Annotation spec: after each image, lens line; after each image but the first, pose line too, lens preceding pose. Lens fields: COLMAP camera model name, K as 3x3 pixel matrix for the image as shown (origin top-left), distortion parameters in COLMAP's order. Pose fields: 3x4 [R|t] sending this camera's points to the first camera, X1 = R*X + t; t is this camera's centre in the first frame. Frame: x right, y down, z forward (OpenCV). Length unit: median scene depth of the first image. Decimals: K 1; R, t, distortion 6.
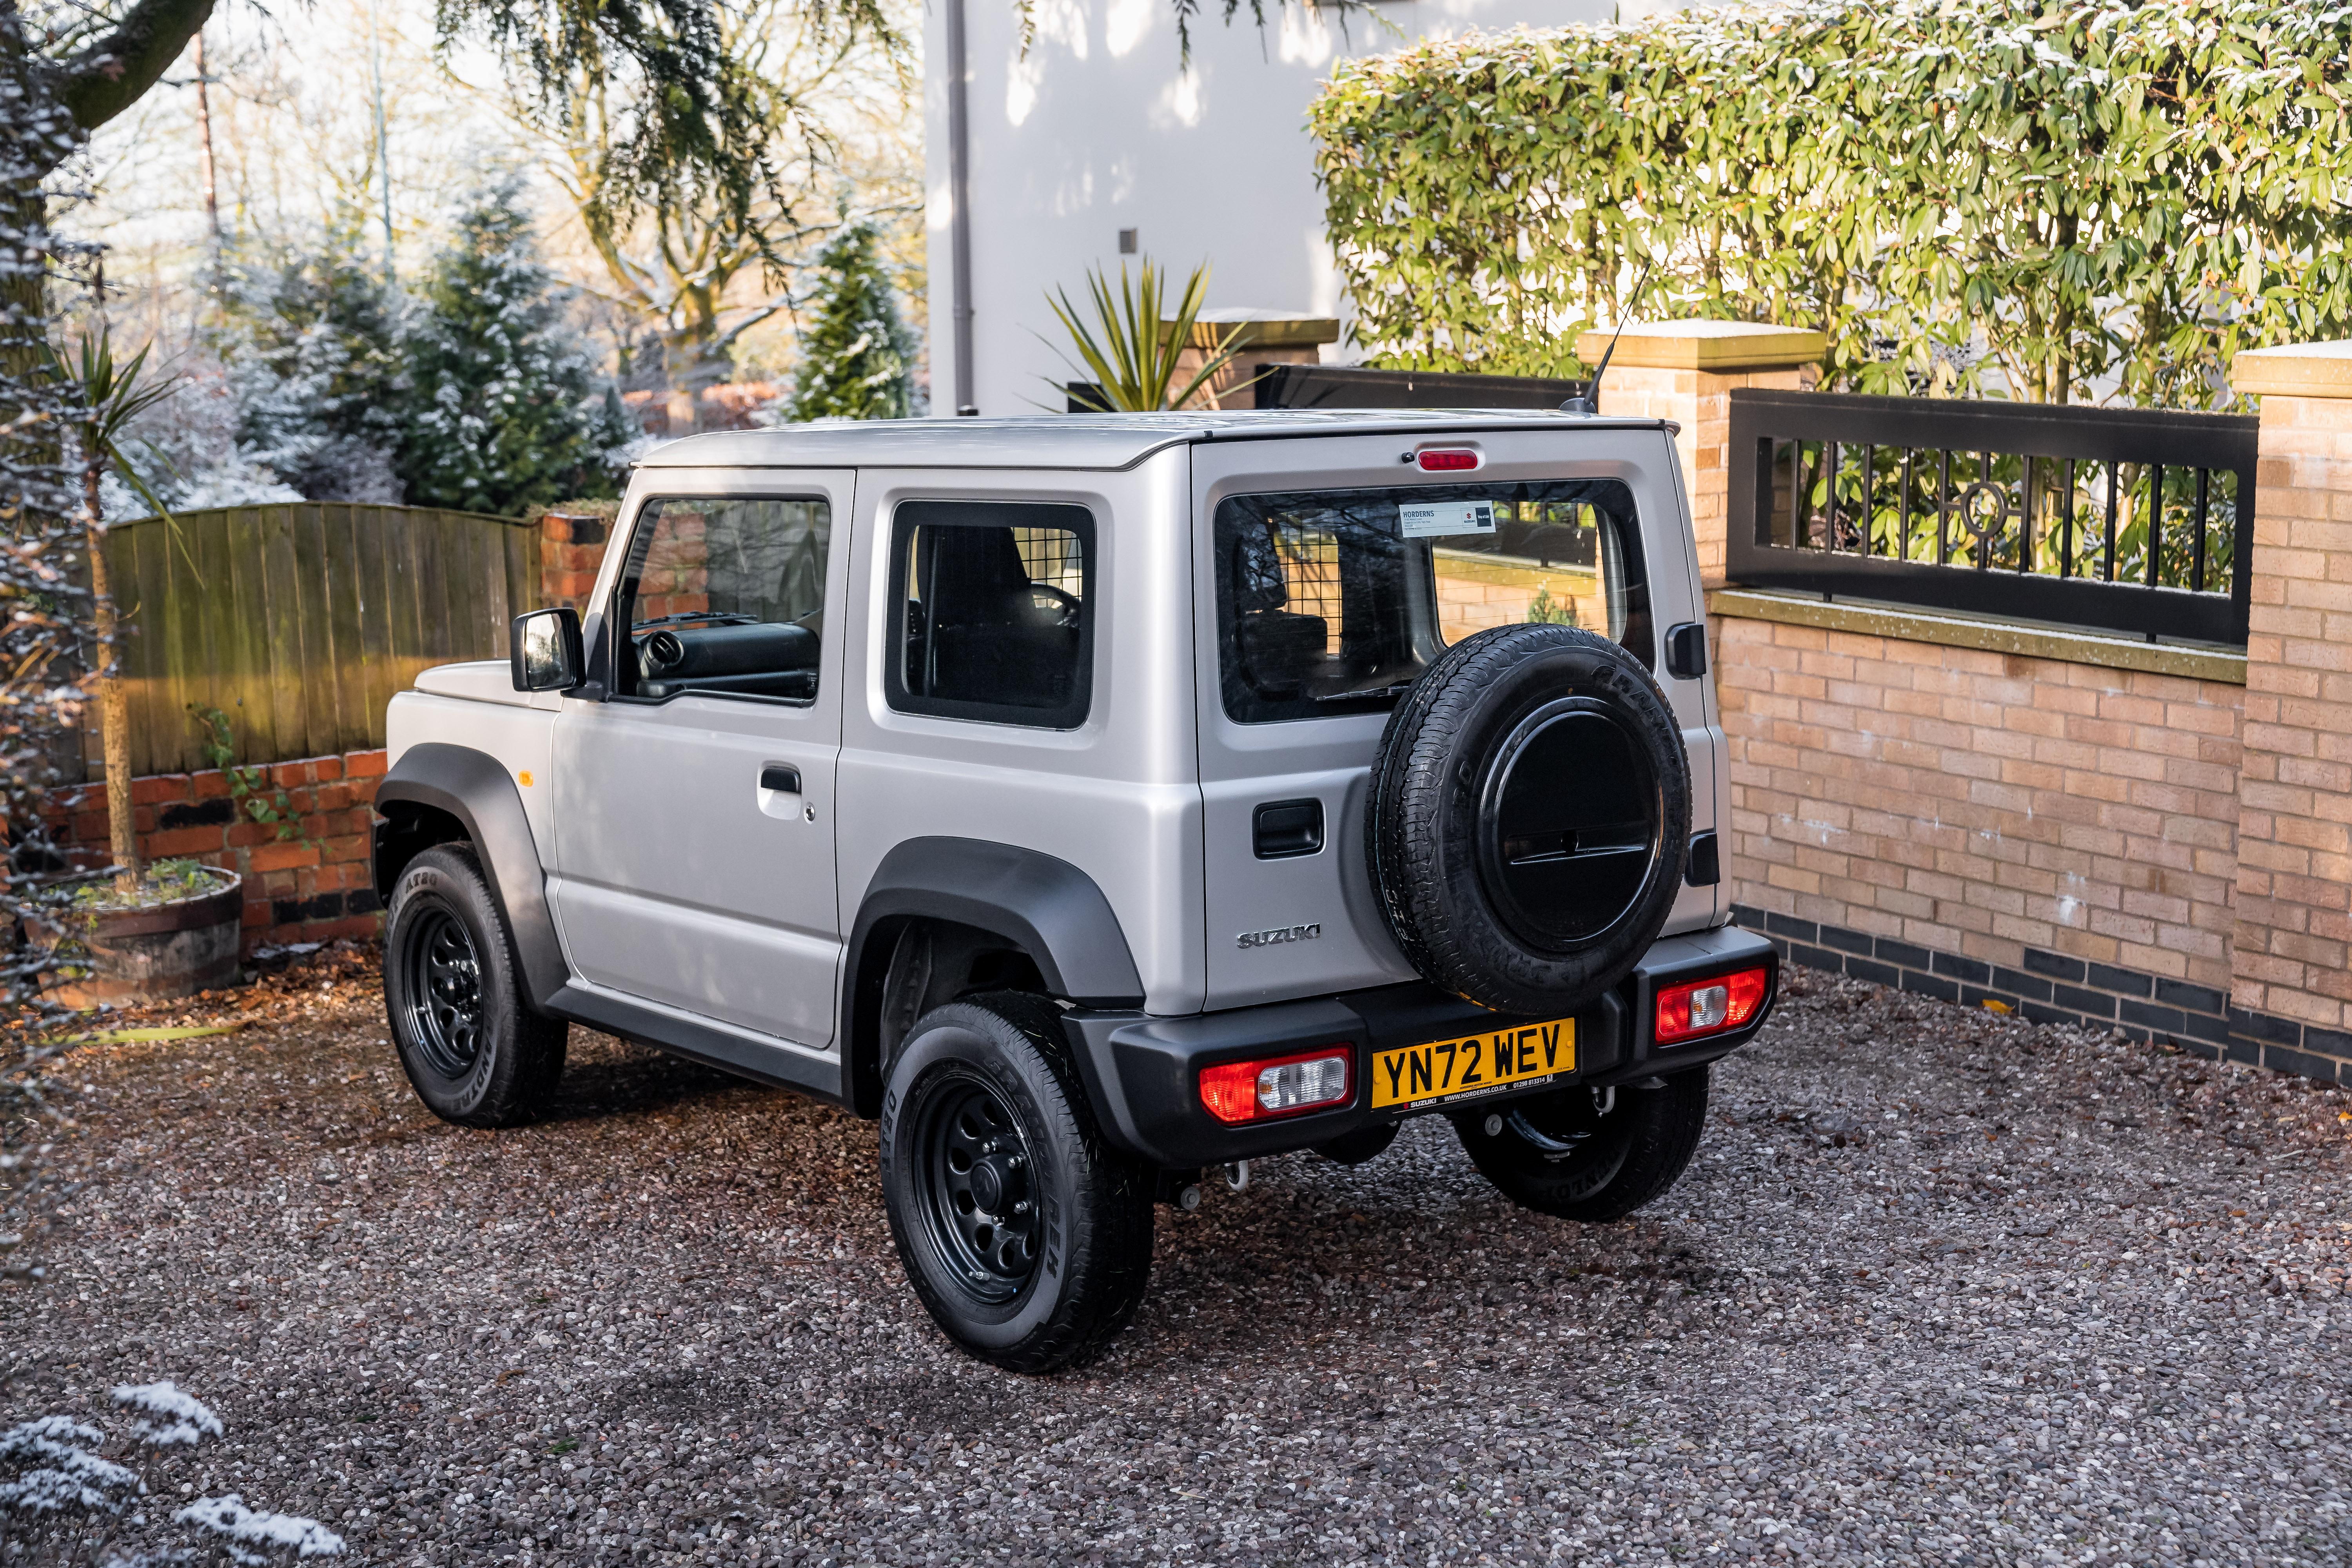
lens RADIAL K [[3199.6, 0, 1181.1], [0, 3199.6, 748.9], [0, 0, 1]] dist [0.011146, -0.061414]
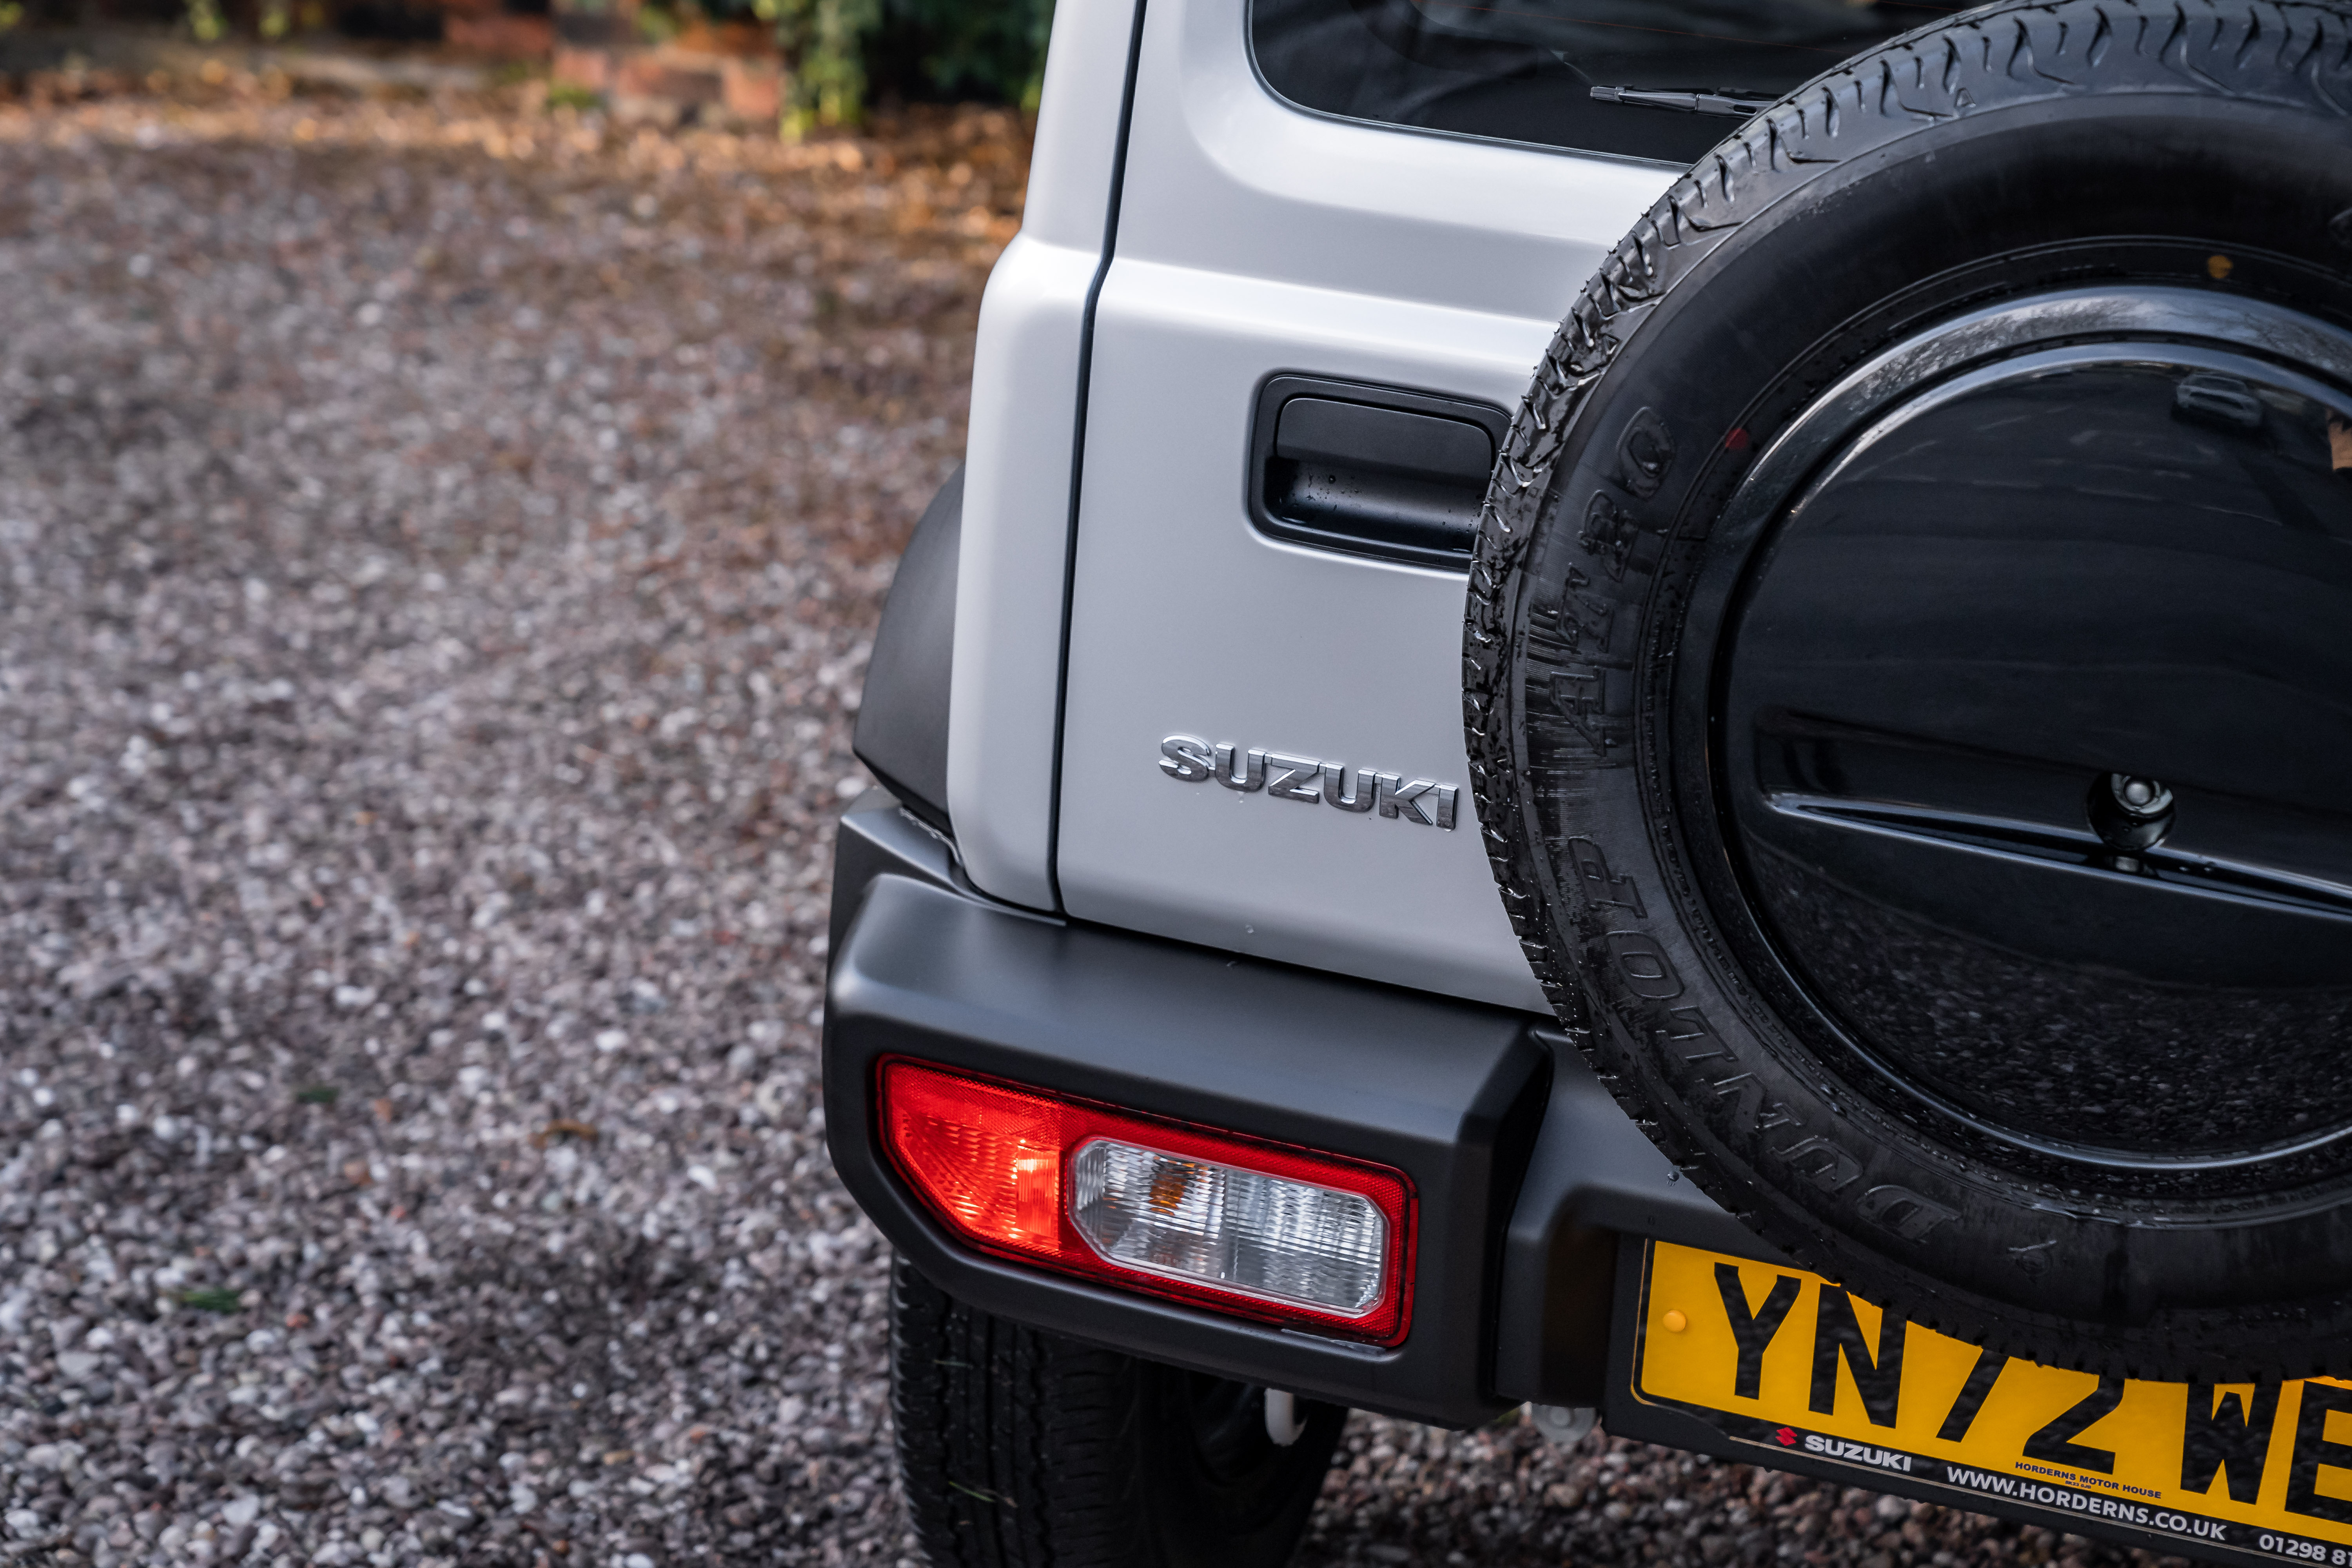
lens RADIAL K [[4633.0, 0, 1153.2], [0, 4633.0, 777.7], [0, 0, 1]] dist [0.066257, -0.184748]
pose [[0.531815, 0.326965, -0.781196, 0.295340], [-0.156990, 0.944536, 0.288455, -0.057094], [0.832182, -0.030764, 0.553648, 0.549776]]
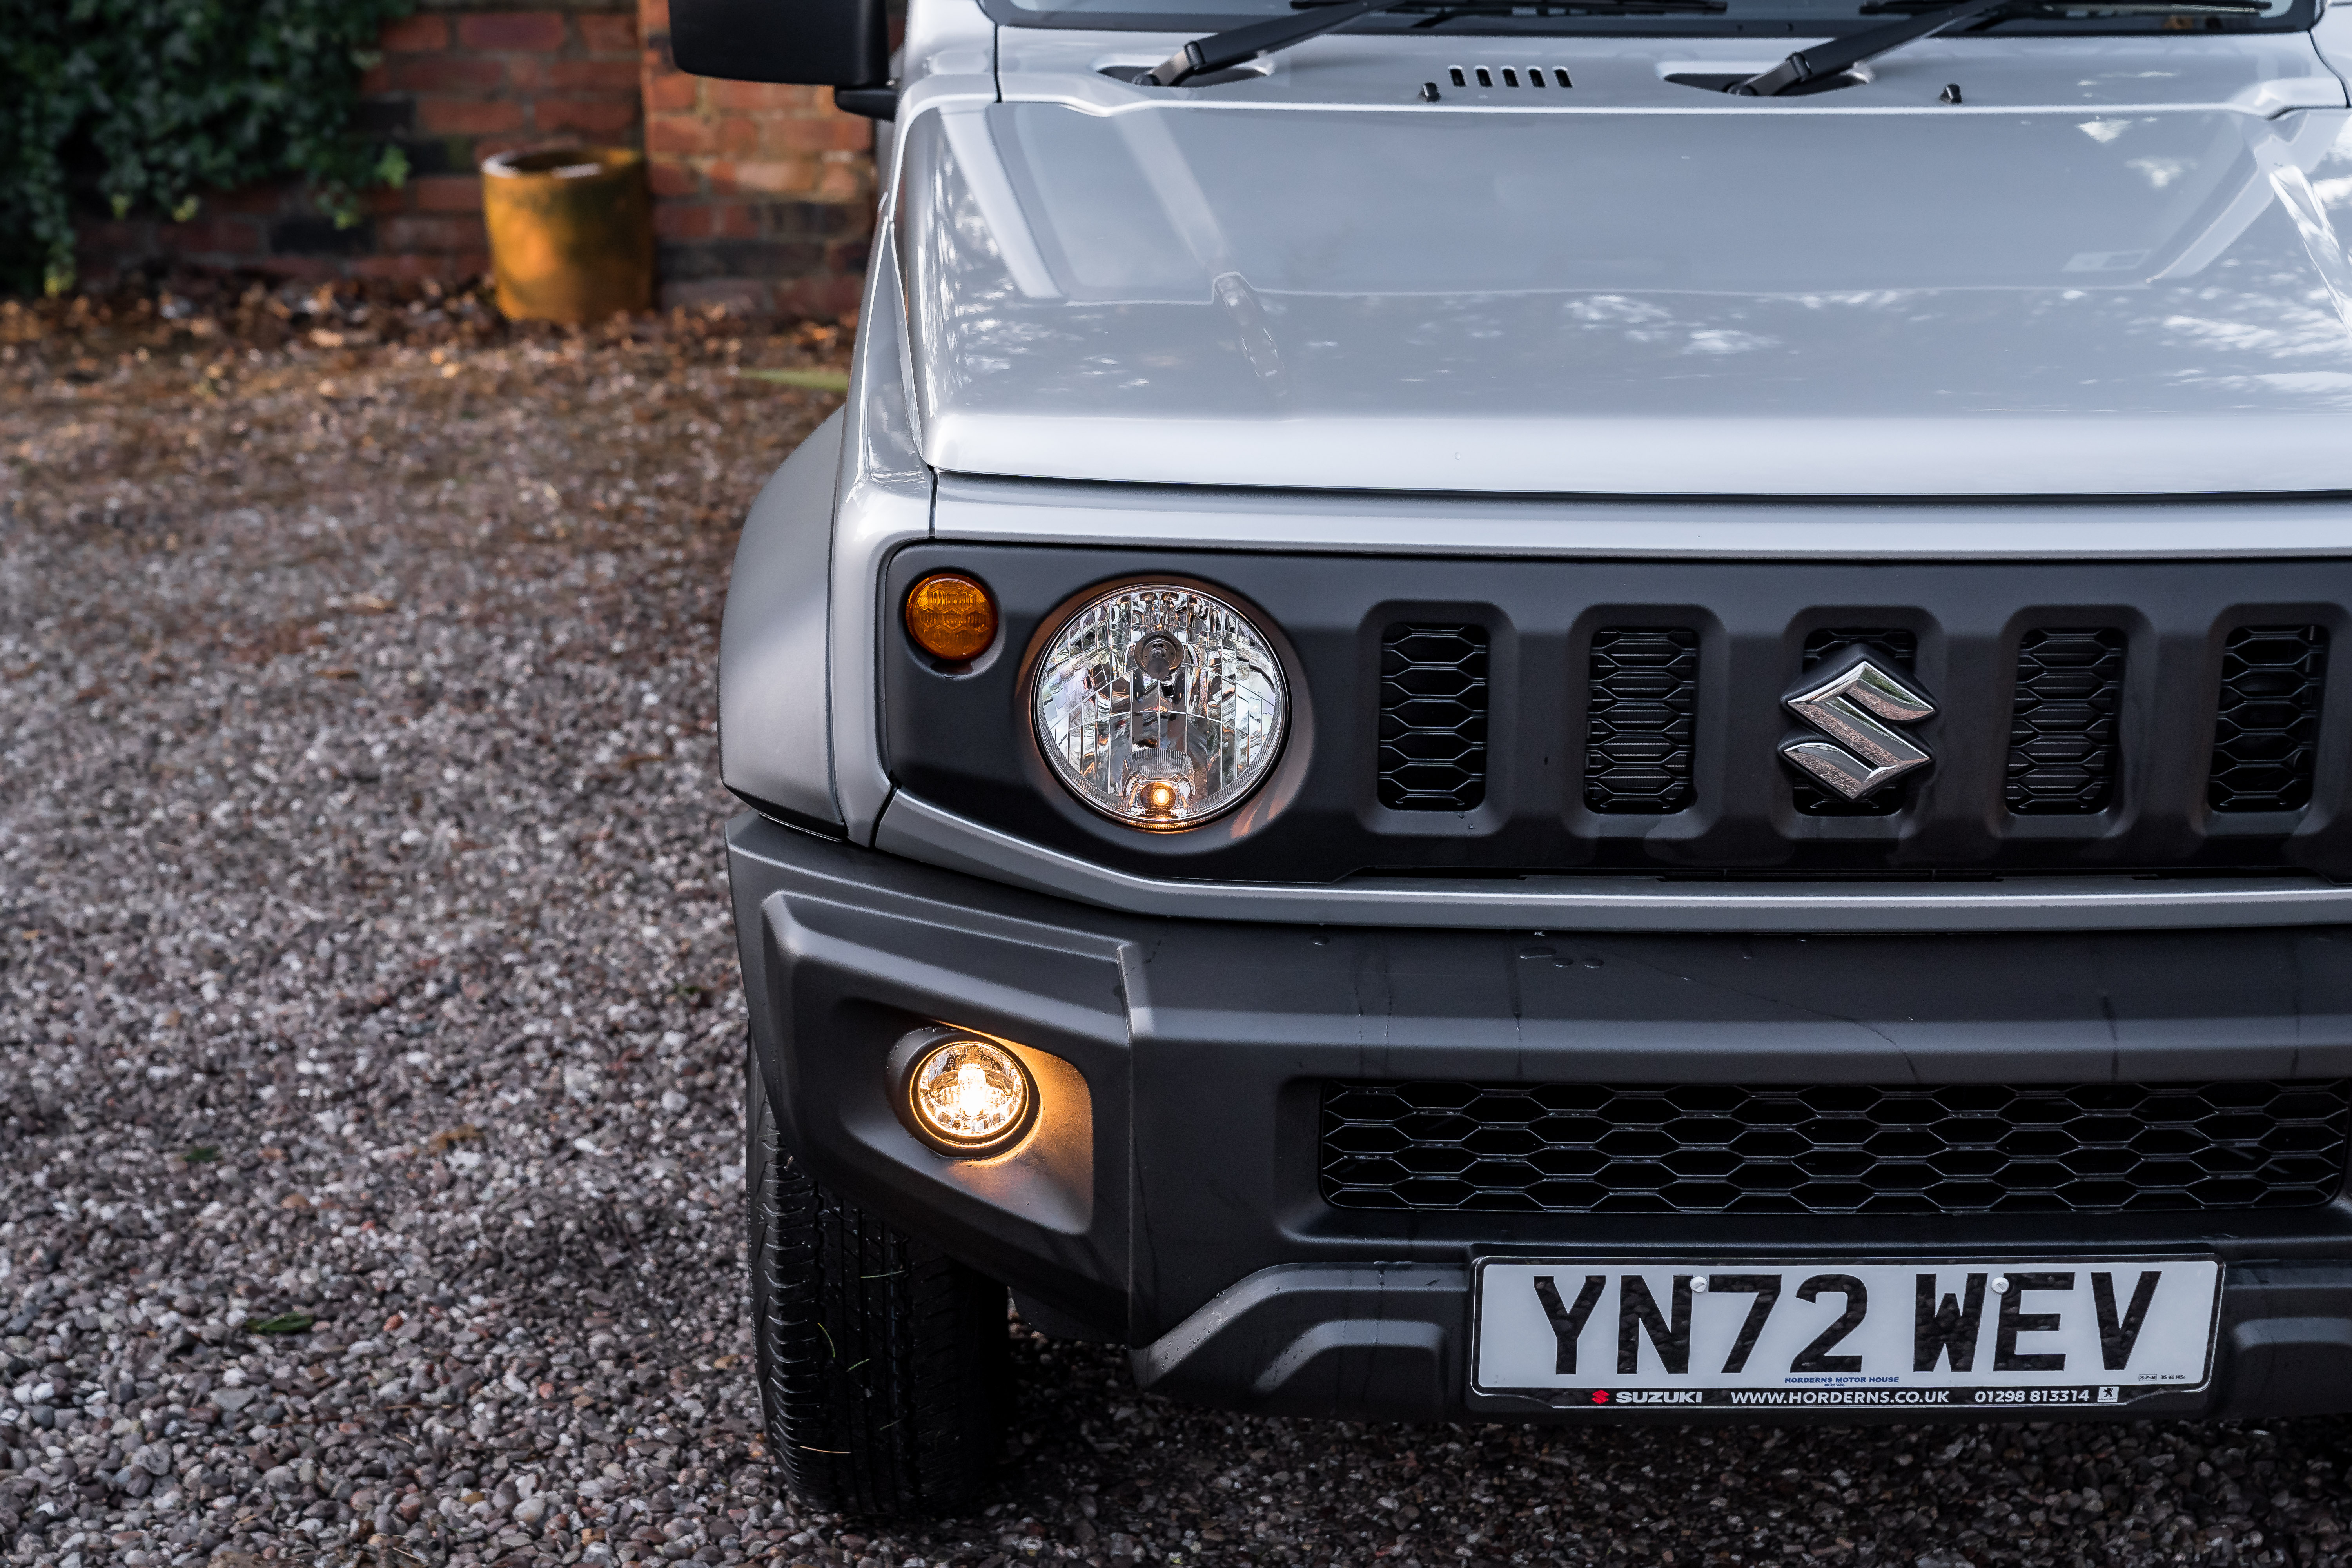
lens RADIAL K [[3637.6, 0, 1179.2], [0, 3637.6, 760.3], [0, 0, 1]] dist [0.024378, -0.048910]
pose [[0.843801, 0.205764, -0.495643, 0.176397], [-0.095325, 0.966356, 0.238893, -0.034506], [0.528123, -0.154331, 0.835026, 0.419090]]
